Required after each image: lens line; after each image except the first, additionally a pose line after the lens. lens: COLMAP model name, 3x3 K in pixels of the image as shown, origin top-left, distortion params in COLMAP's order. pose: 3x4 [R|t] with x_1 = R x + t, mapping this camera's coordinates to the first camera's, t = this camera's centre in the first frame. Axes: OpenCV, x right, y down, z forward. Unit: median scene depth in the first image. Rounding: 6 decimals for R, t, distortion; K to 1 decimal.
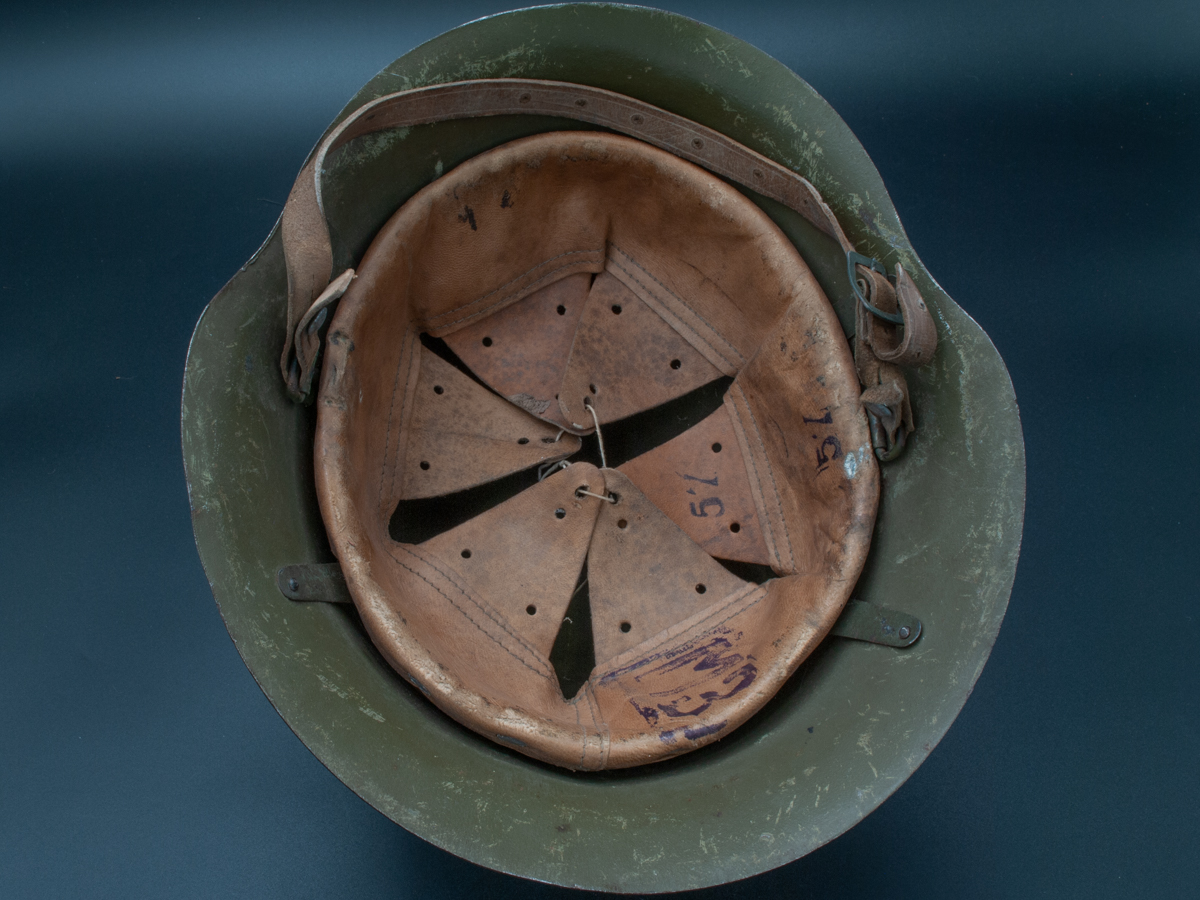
lens RADIAL K [[1252.2, 0, 594.5], [0, 1252.2, 450.4], [0, 0, 1]] dist [0.109639, 0.000000]
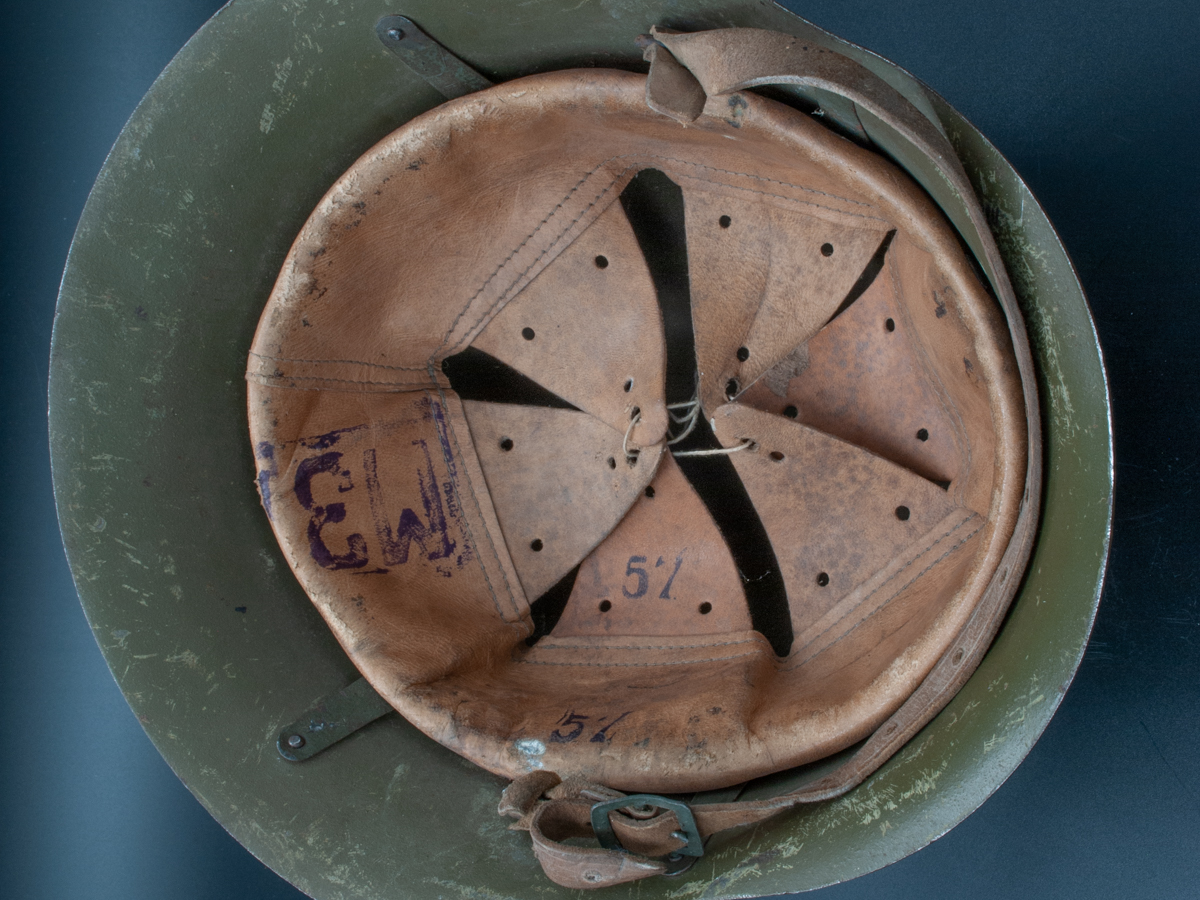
lens RADIAL K [[1691.6, 0, 600.5], [0, 1691.6, 445.7], [0, 0, 1]] dist [0.236117, 0.000000]
pose [[-0.174404, 0.984051, 0.035030, -0.025551], [-0.789202, -0.160968, 0.592663, -0.590514], [0.588850, 0.075717, 0.804688, 0.143691]]
